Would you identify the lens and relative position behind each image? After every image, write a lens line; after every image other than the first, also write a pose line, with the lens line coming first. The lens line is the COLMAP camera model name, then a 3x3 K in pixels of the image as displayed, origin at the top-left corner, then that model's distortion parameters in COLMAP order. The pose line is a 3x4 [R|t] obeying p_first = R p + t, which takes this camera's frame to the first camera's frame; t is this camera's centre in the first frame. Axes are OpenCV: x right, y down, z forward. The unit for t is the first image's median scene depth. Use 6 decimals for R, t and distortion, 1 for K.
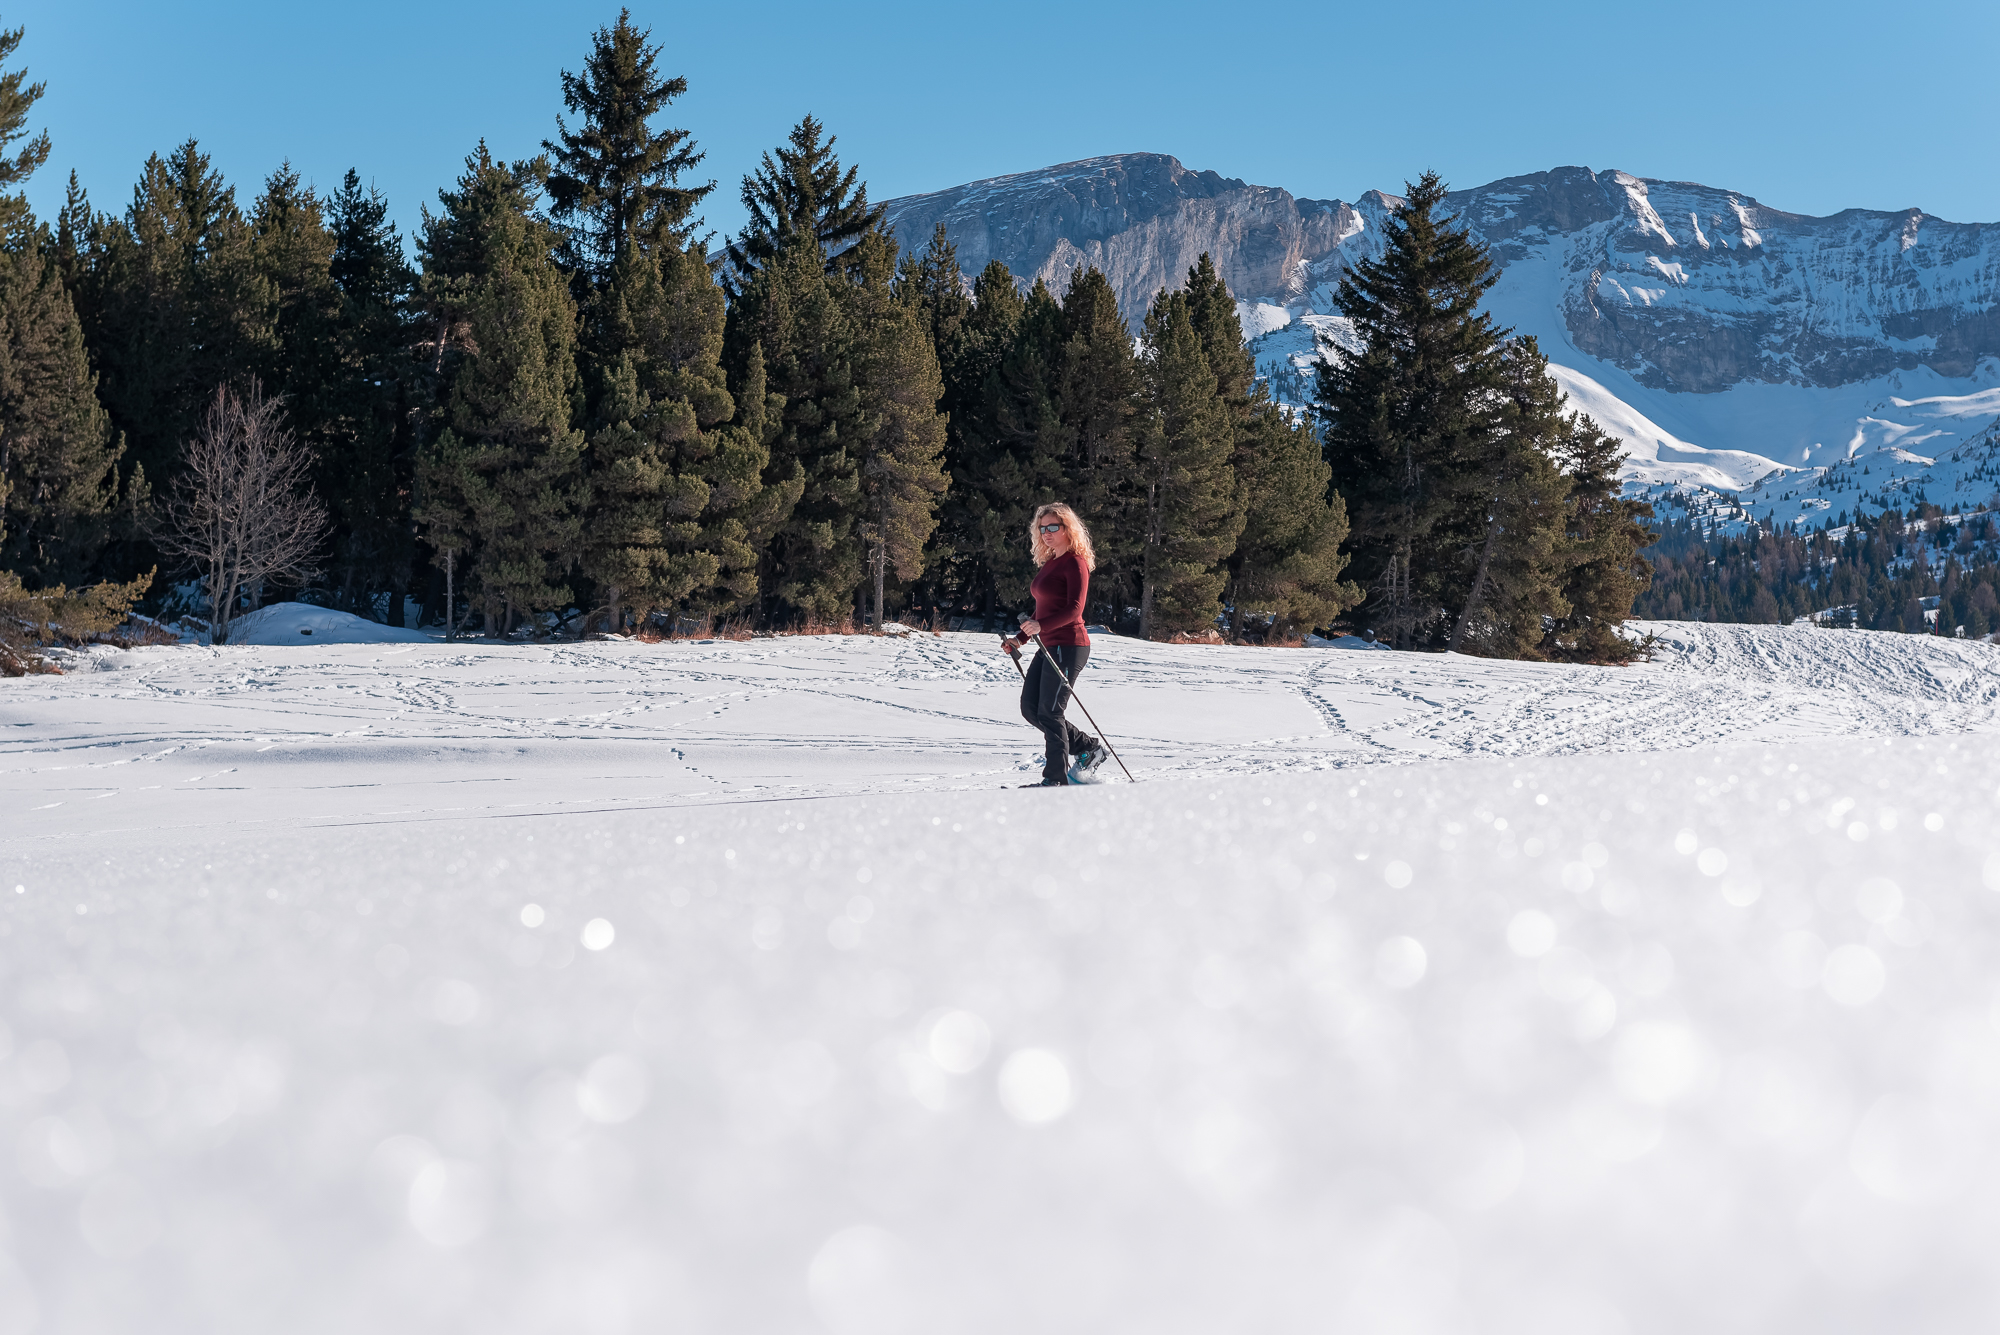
lens RADIAL K [[4133.3, 0, 1000.8], [0, 4133.3, 666.5], [0, 0, 1]] dist [-0.006542, 0.000000]
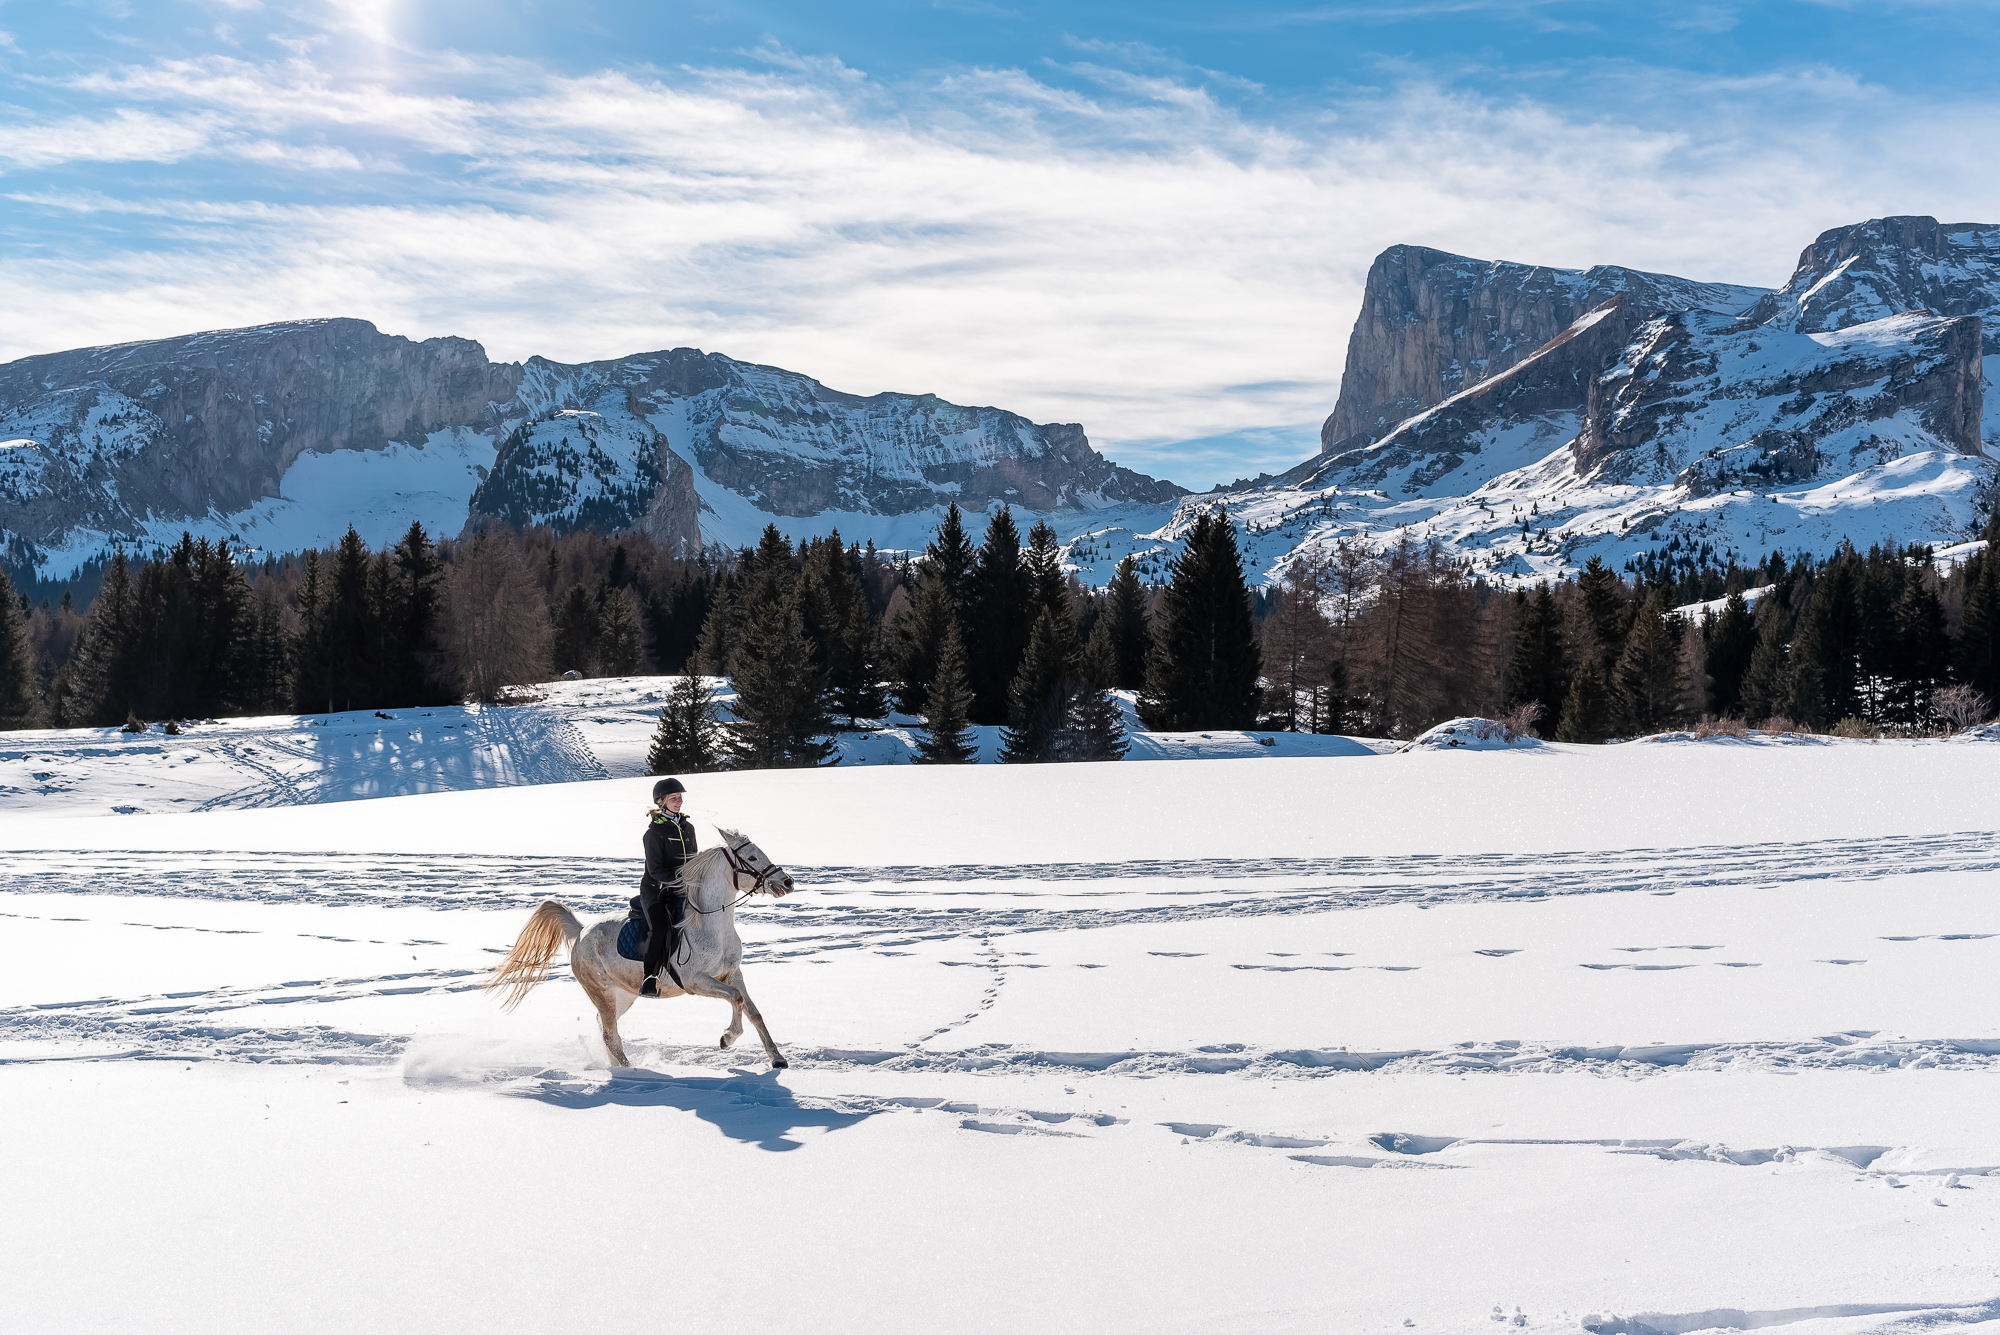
lens RADIAL K [[2066.4, 0, 1005.3], [0, 2066.4, 674.1], [0, 0, 1]] dist [0.026661, 0.000000]
pose [[0.917721, 0.005804, 0.397184, -0.032847], [0.005728, 0.999596, -0.027844, 0.003185], [-0.397185, 0.027828, 0.917317, 0.360341]]
